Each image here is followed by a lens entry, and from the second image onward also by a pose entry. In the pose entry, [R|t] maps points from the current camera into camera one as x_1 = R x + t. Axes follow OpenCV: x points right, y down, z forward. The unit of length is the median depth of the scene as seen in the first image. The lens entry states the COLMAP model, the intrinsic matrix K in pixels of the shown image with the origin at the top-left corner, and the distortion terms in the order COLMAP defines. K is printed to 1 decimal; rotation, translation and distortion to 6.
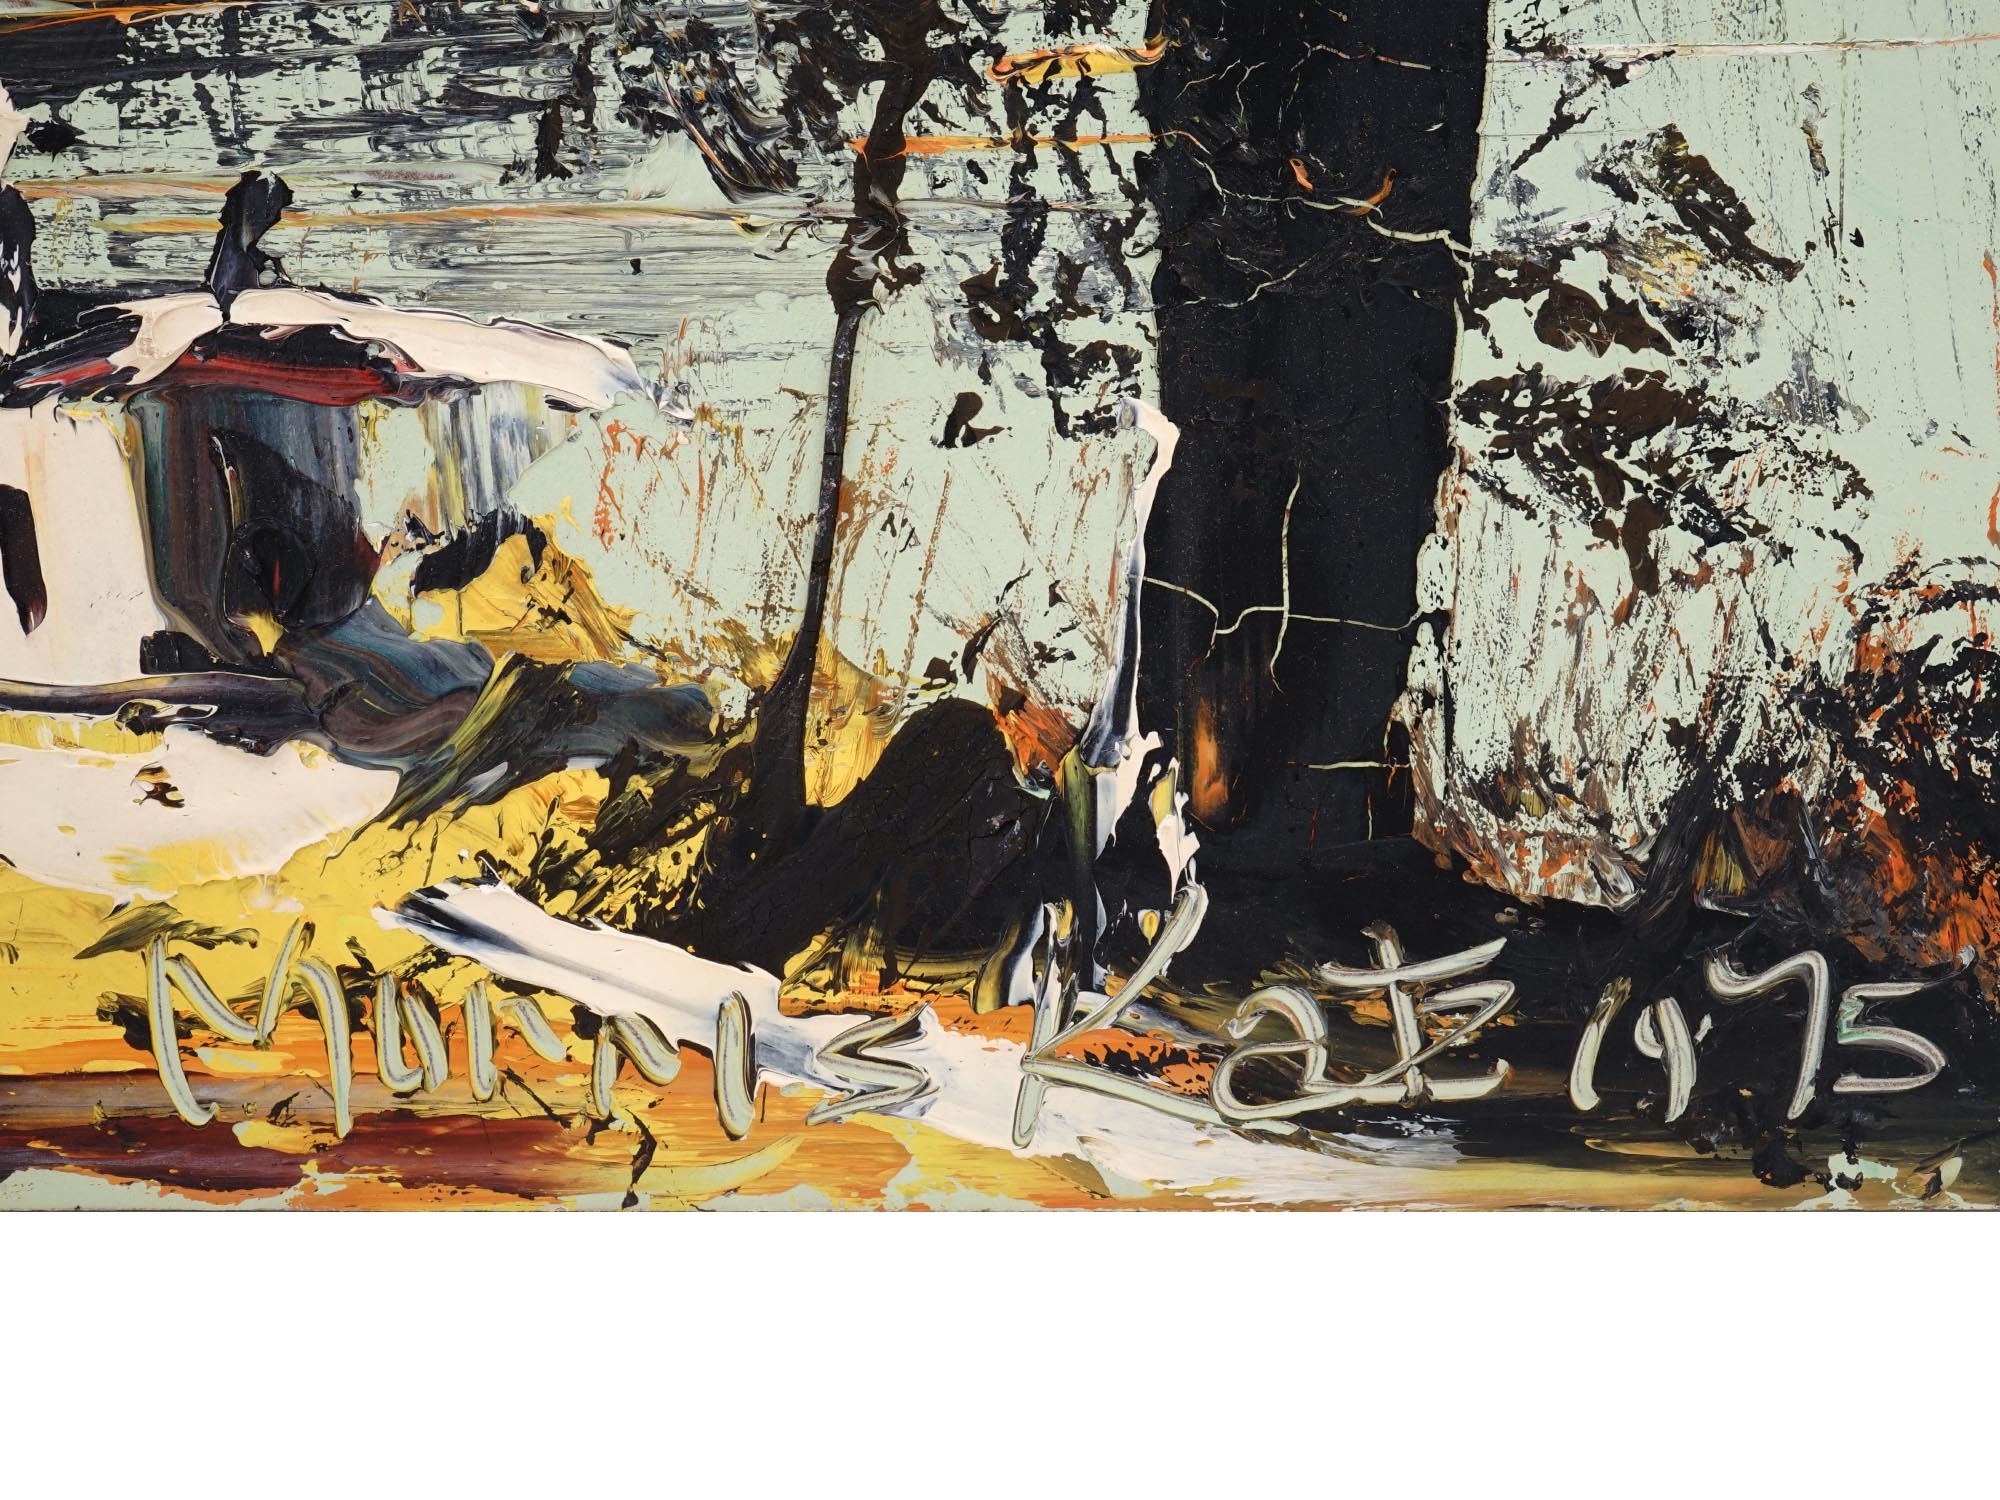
lens RADIAL K [[3166.8, 0, 1002.0], [0, 3166.8, 748.6], [0, 0, 1]] dist [0.034905, 0.000000]
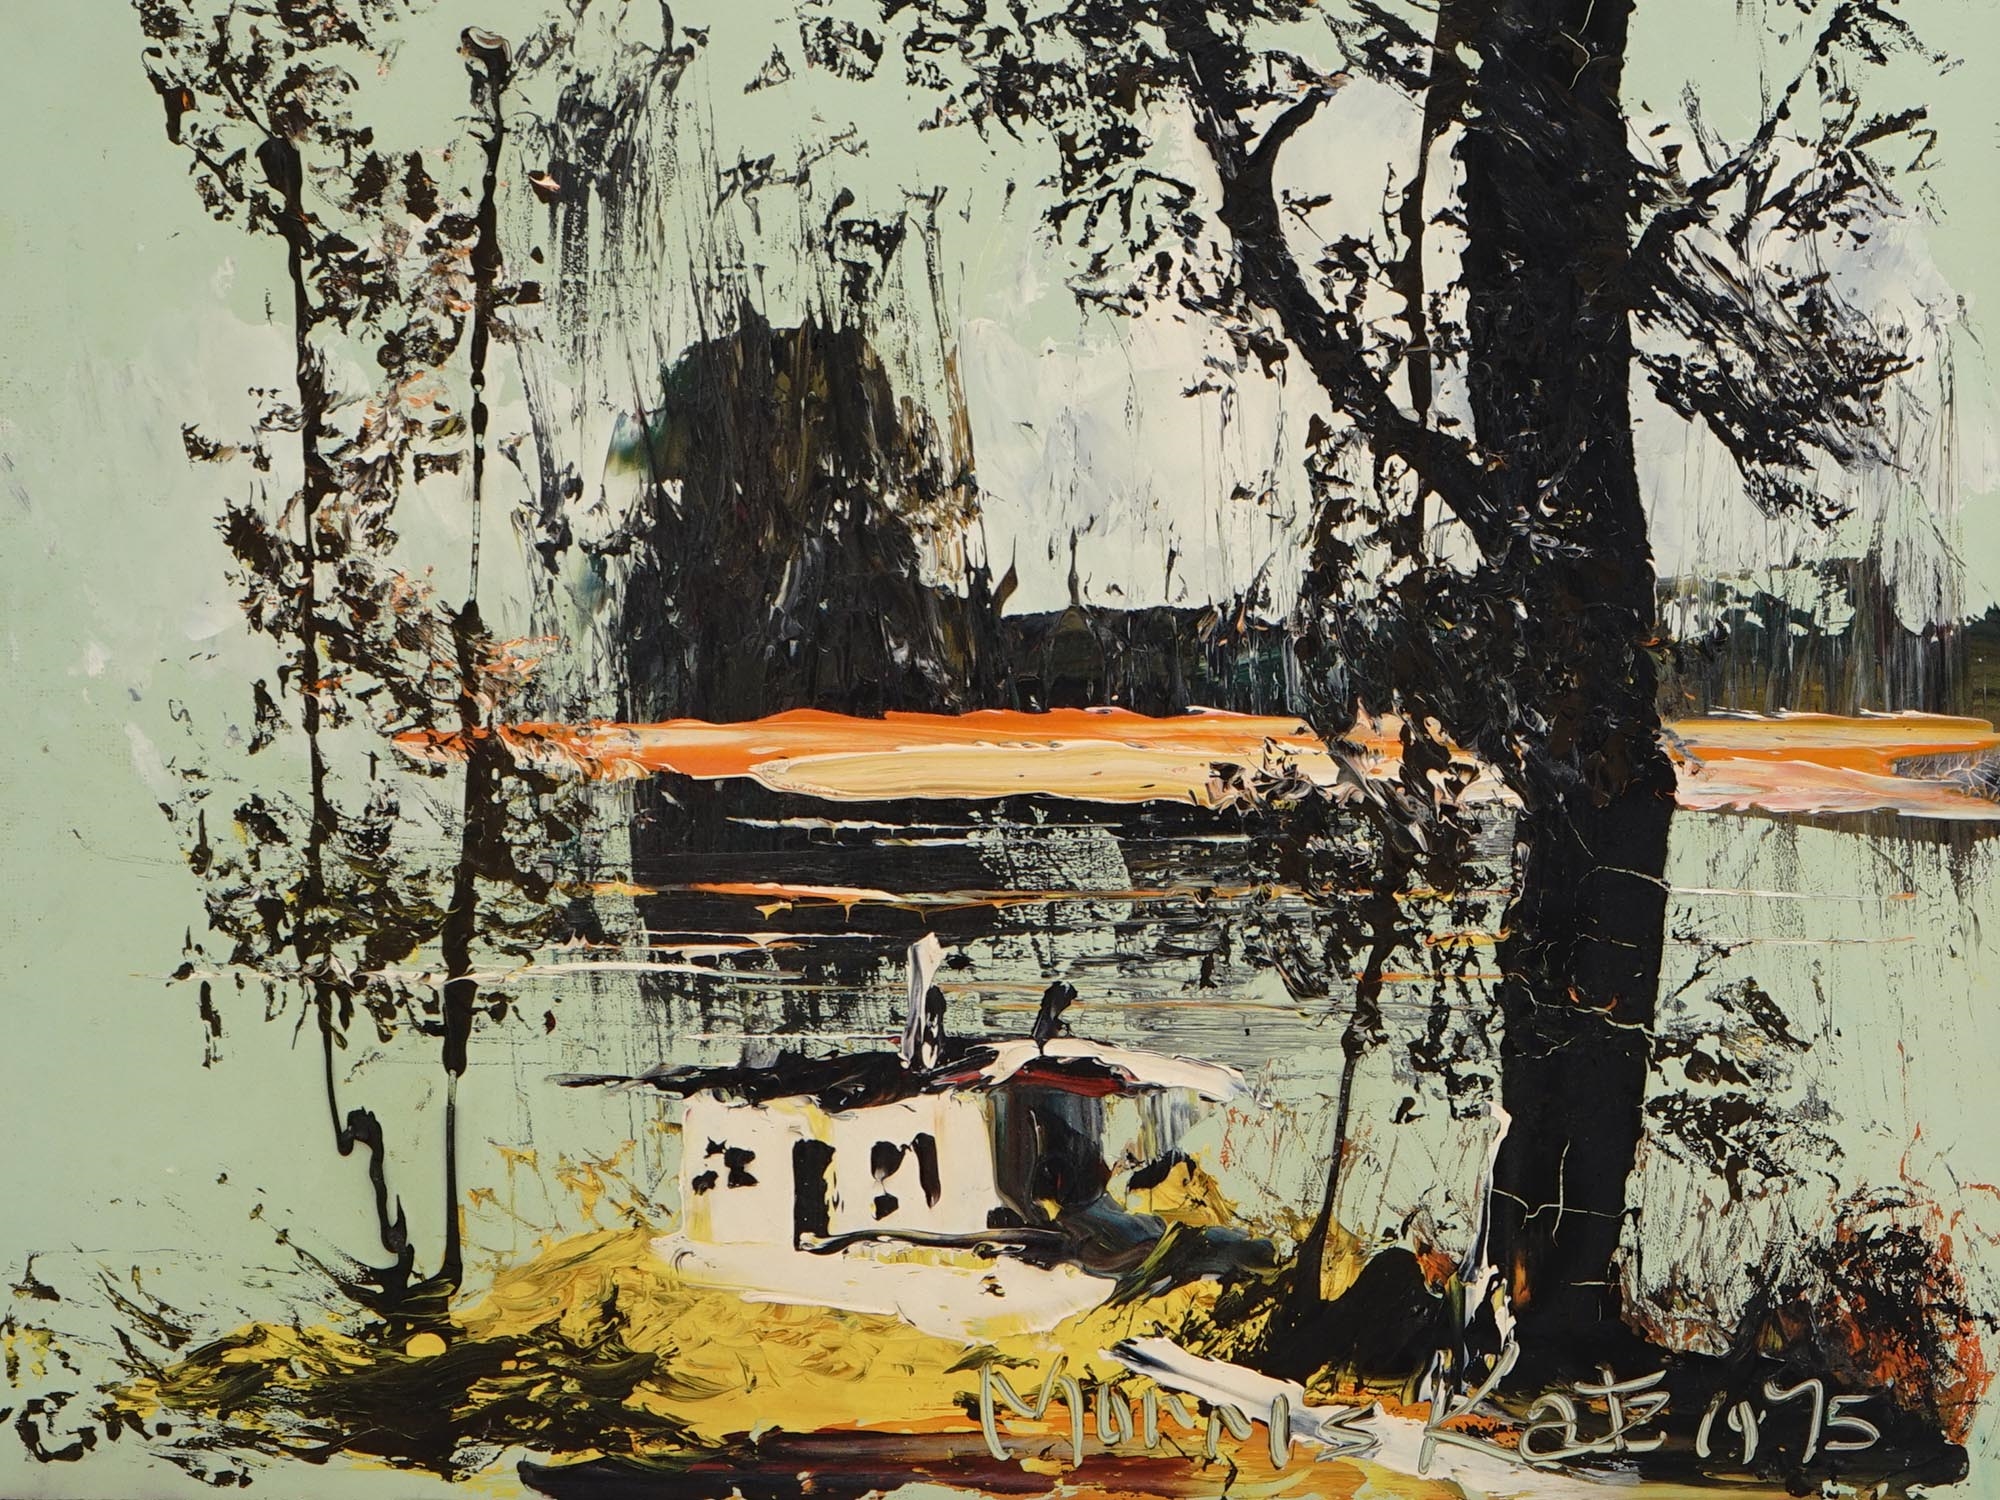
lens RADIAL K [[3792.0, 0, 998.7], [0, 3792.0, 752.0], [0, 0, 1]] dist [0.101762, 0.000000]
pose [[0.994547, 0.021662, 0.102016, -0.520137], [-0.016152, 0.998381, -0.054537, -0.194307], [-0.103032, 0.052592, 0.993287, -1.388471]]
